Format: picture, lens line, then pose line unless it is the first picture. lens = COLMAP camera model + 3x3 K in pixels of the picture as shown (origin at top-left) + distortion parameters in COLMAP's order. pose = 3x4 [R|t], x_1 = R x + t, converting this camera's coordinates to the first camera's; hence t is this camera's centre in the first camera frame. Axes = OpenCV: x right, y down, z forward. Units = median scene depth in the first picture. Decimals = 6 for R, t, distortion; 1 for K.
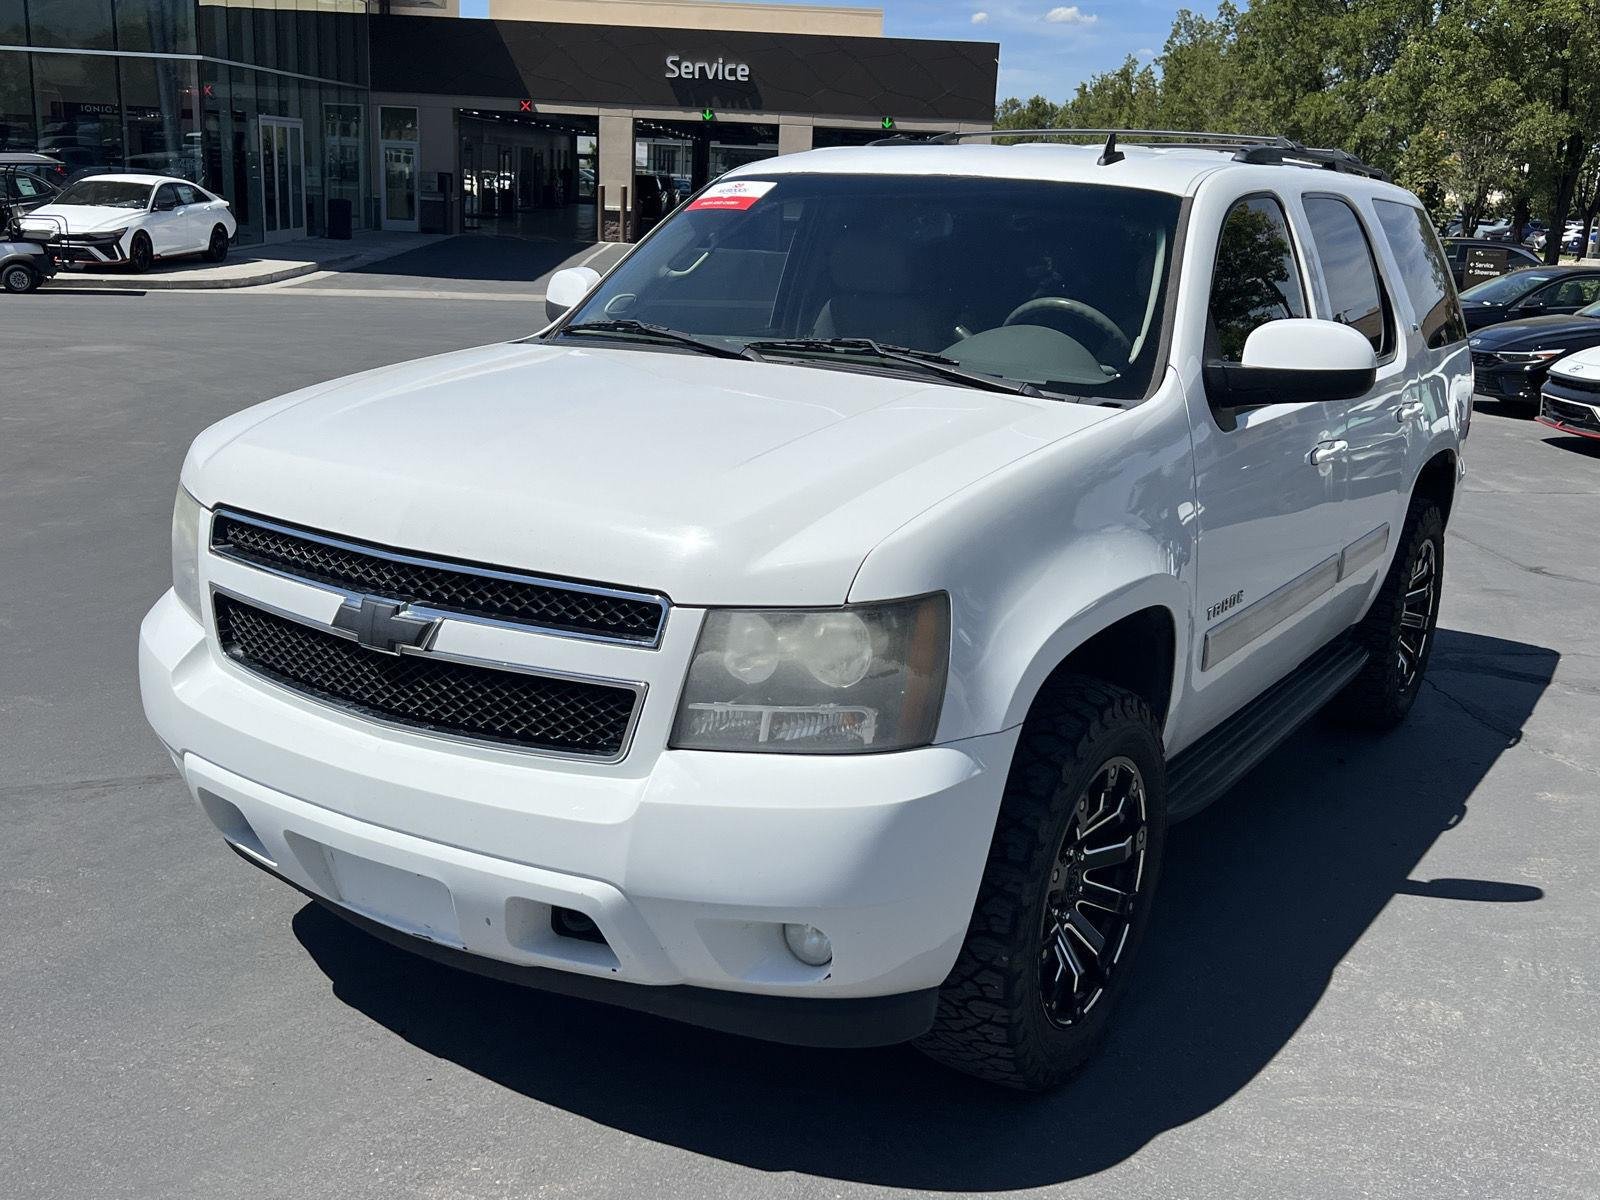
lens RADIAL K [[1623.8, 0, 811.2], [0, 1623.8, 594.2], [0, 0, 1]] dist [0.023968, 0.000000]
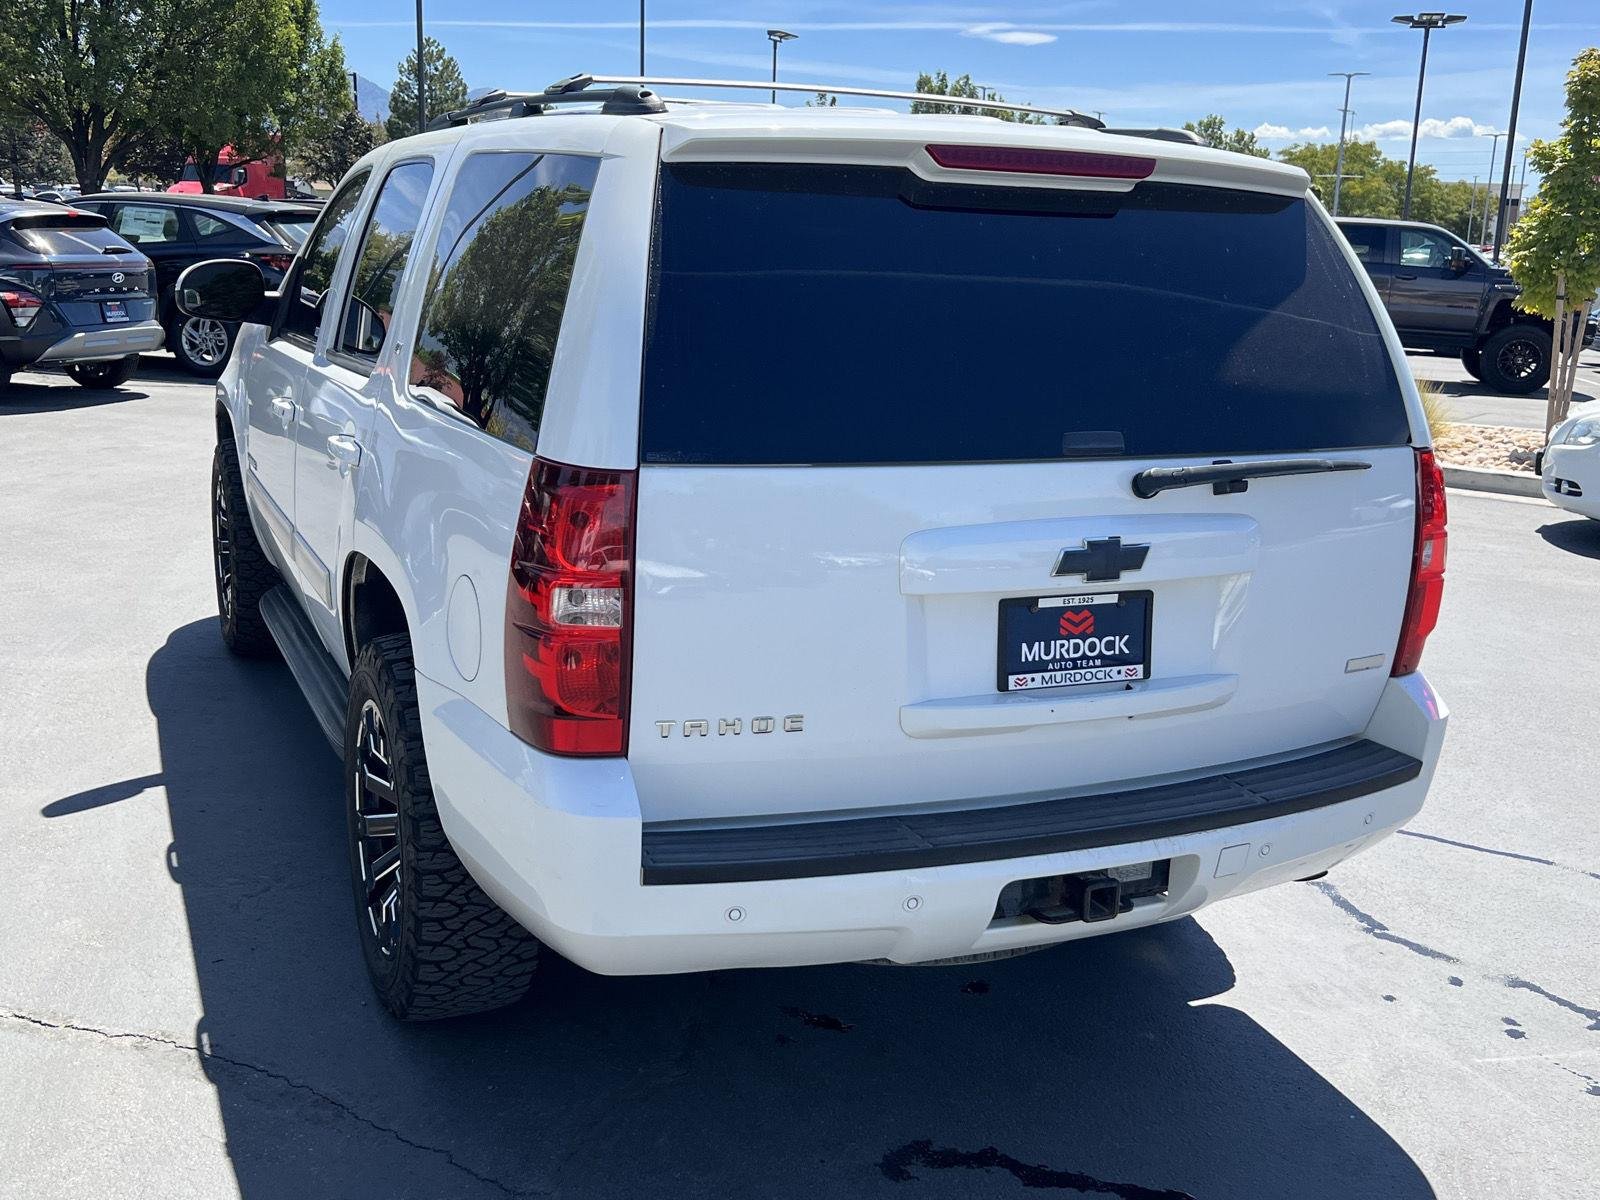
lens RADIAL K [[1619.0, 0, 805.1], [0, 1619.0, 601.2], [0, 0, 1]] dist [0.022488, 0.000000]
pose [[-0.546071, 0.123253, -0.828623, 0.861449], [-0.260522, 0.915088, 0.307801, -0.324821], [0.796200, 0.383956, -0.467593, 1.529403]]
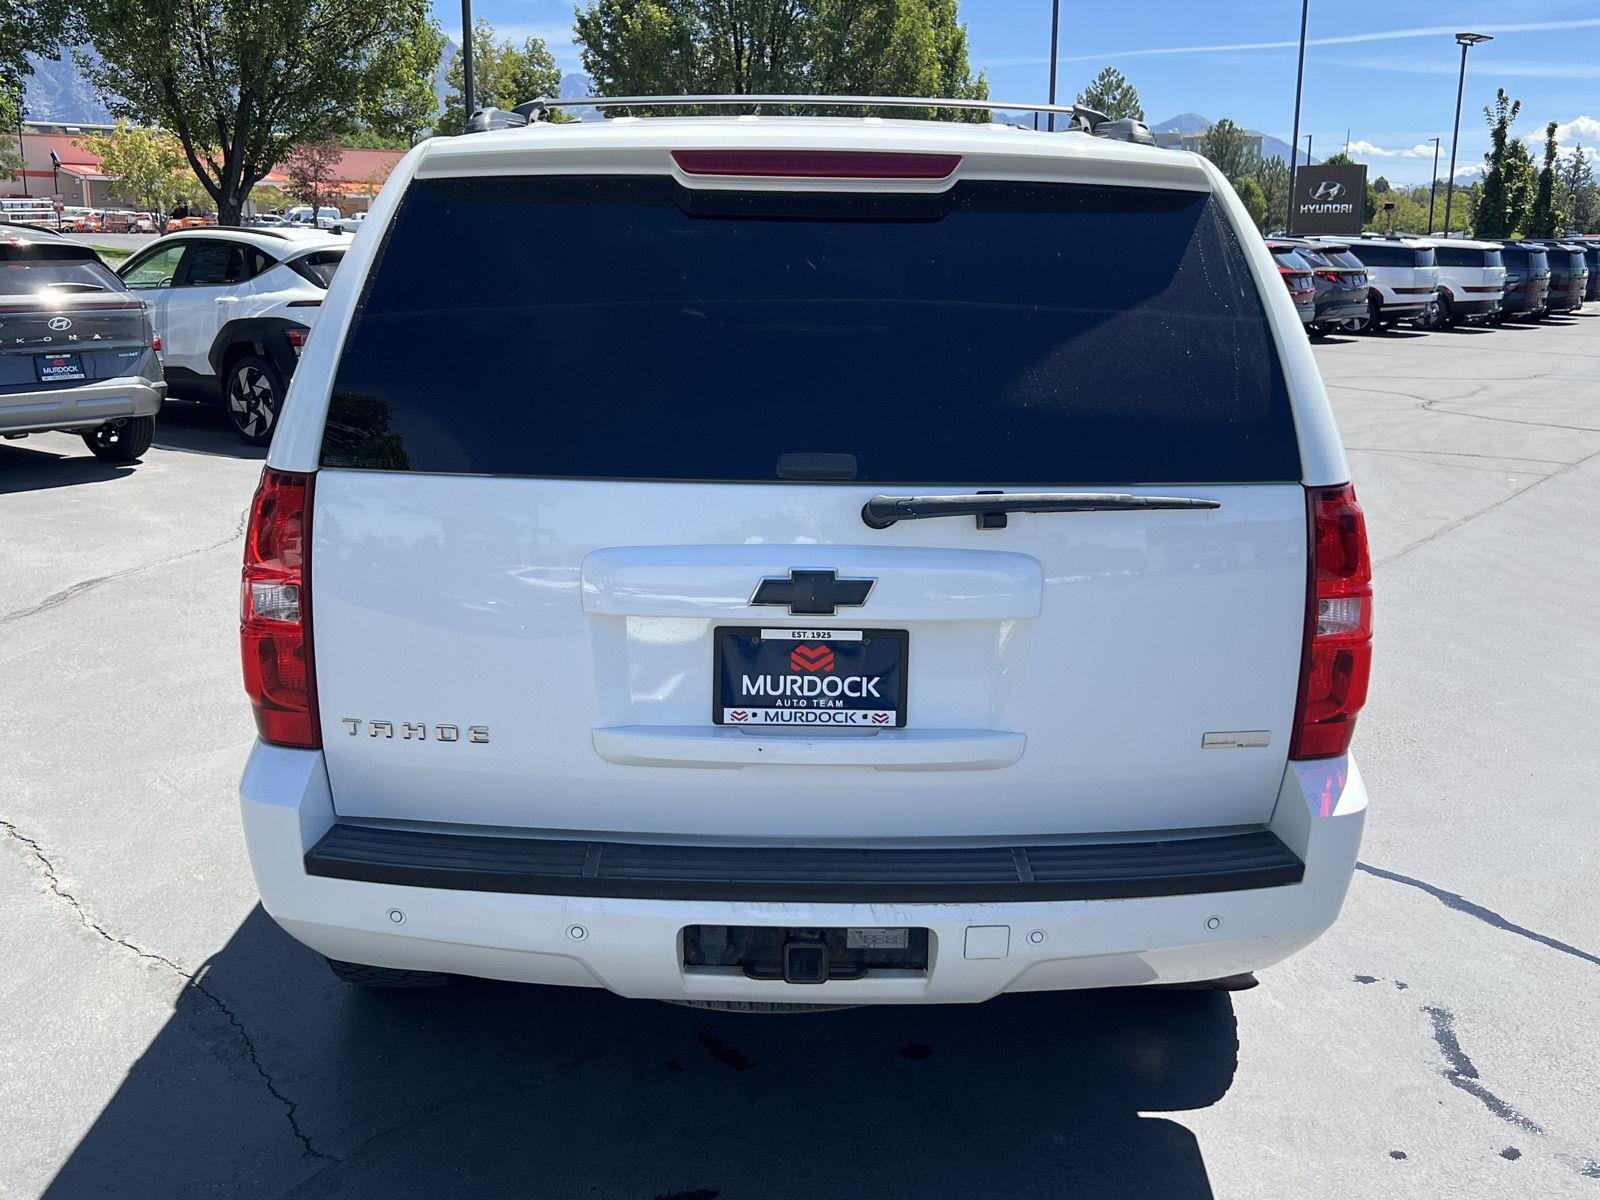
lens RADIAL K [[1619.0, 0, 802.5], [0, 1619.0, 594.7], [0, 0, 1]] dist [0.022488, 0.000000]
pose [[-0.837766, 0.061195, -0.542589, 0.634223], [-0.181212, 0.906221, 0.382001, -0.384551], [0.515082, 0.418351, -0.748113, 1.718336]]
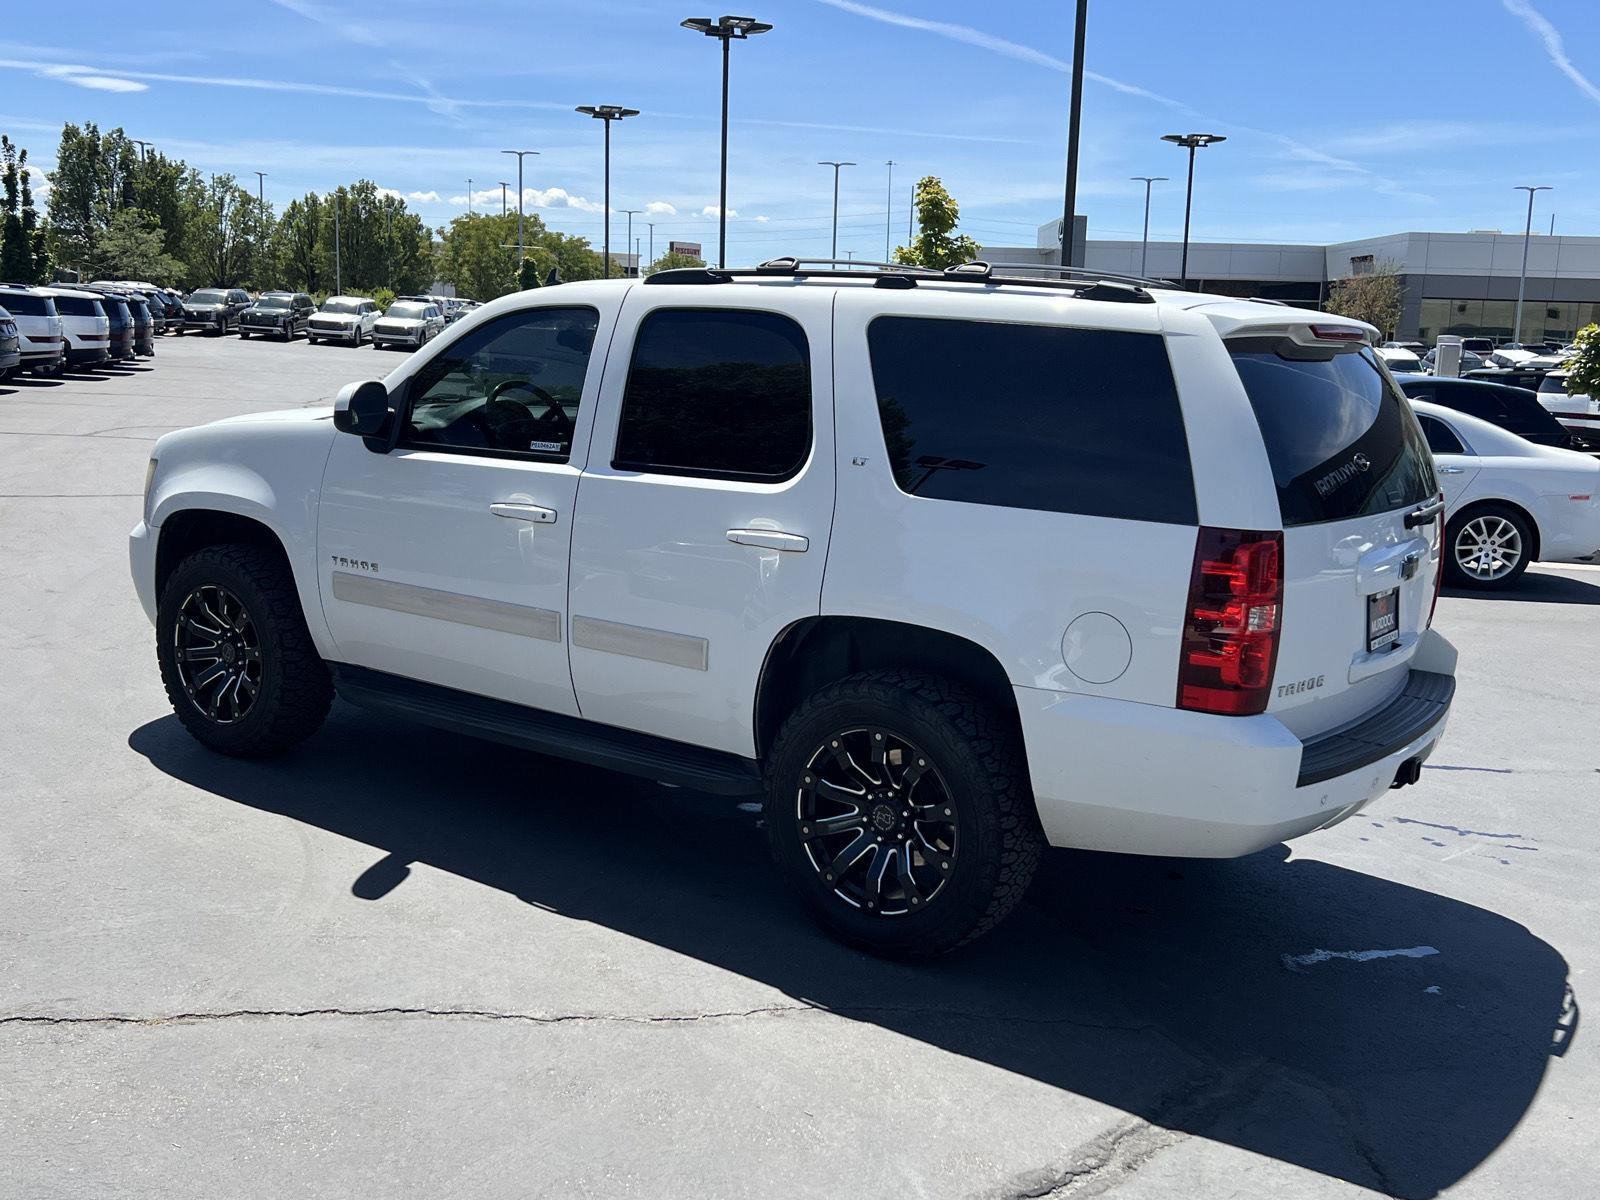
lens RADIAL K [[1619.0, 0, 810.9], [0, 1619.0, 596.4], [0, 0, 1]] dist [0.022488, 0.000000]
pose [[-0.045372, 0.120276, -0.991703, 1.277877], [-0.281356, 0.951000, 0.128212, -0.205978], [0.958530, 0.284839, -0.009309, 1.047932]]
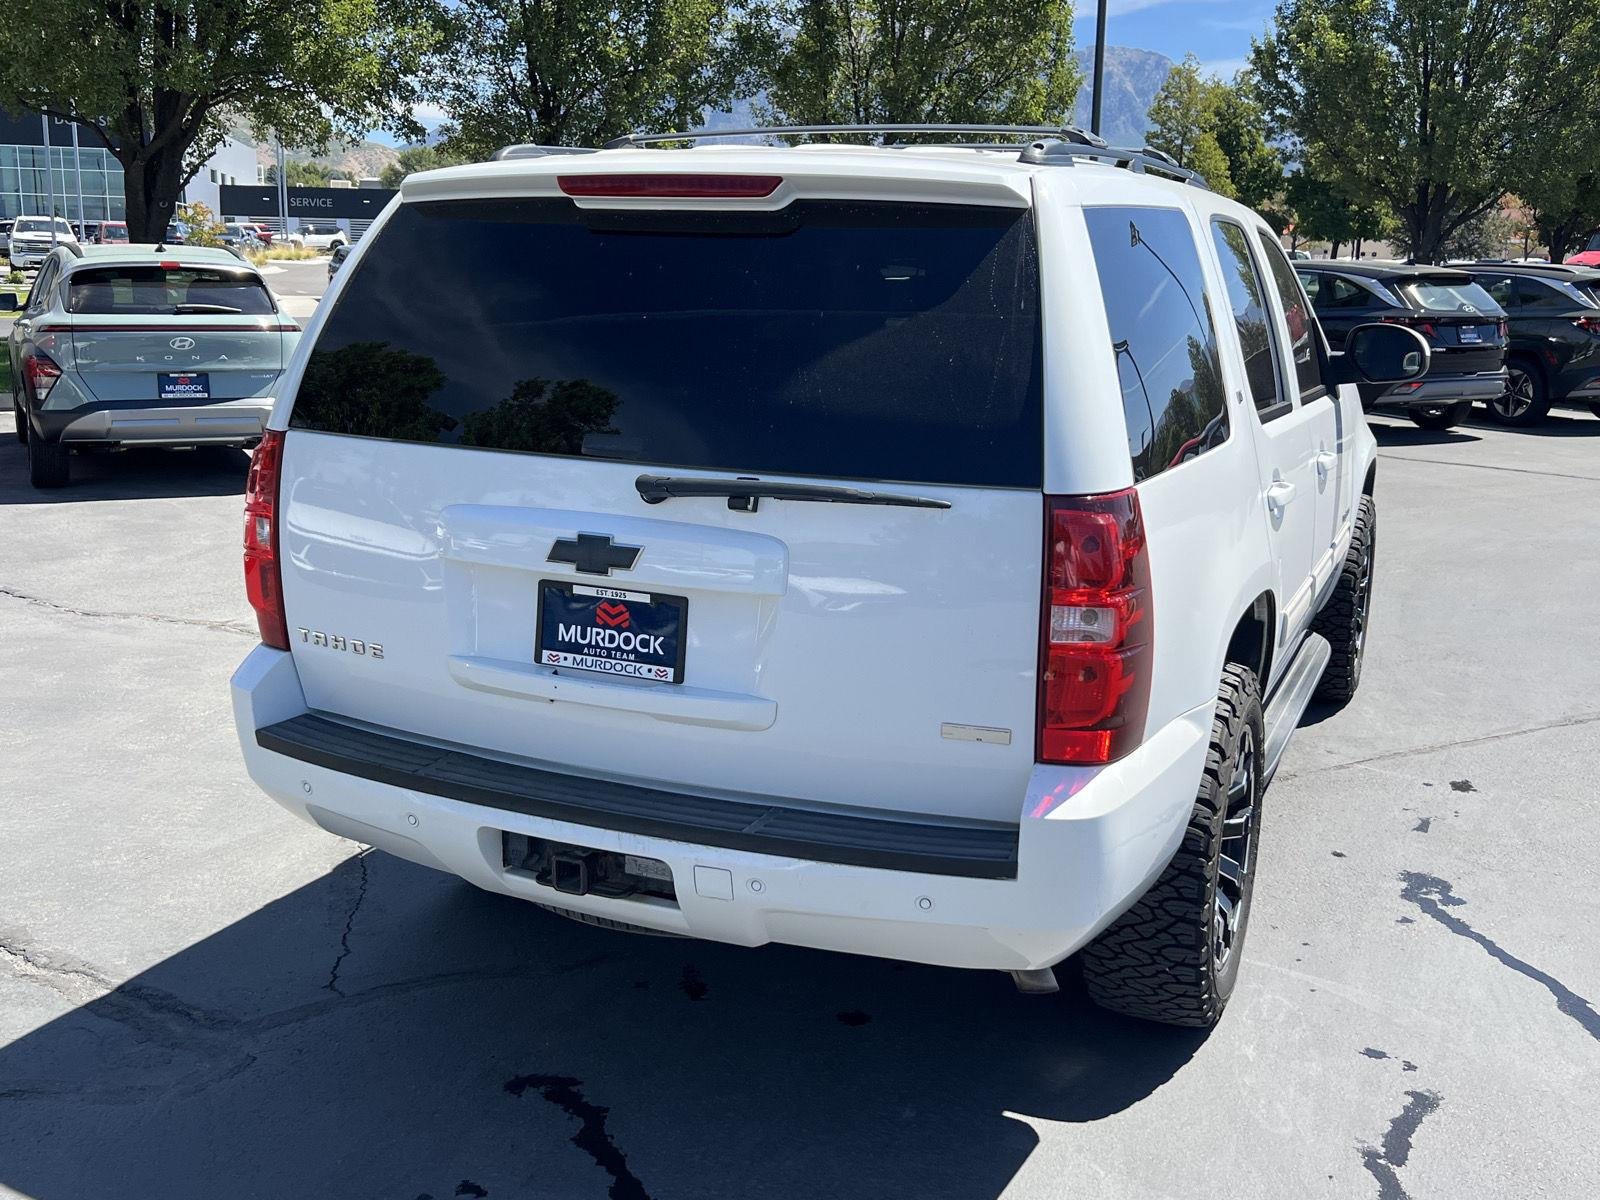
lens RADIAL K [[1623.8, 0, 791.4], [0, 1623.8, 594.5], [0, 0, 1]] dist [0.023968, 0.000000]
pose [[-0.988584, -0.037903, -0.145826, 0.379857], [-0.096945, 0.900907, 0.423046, -0.433093], [0.115341, 0.432354, -0.894297, 1.875245]]
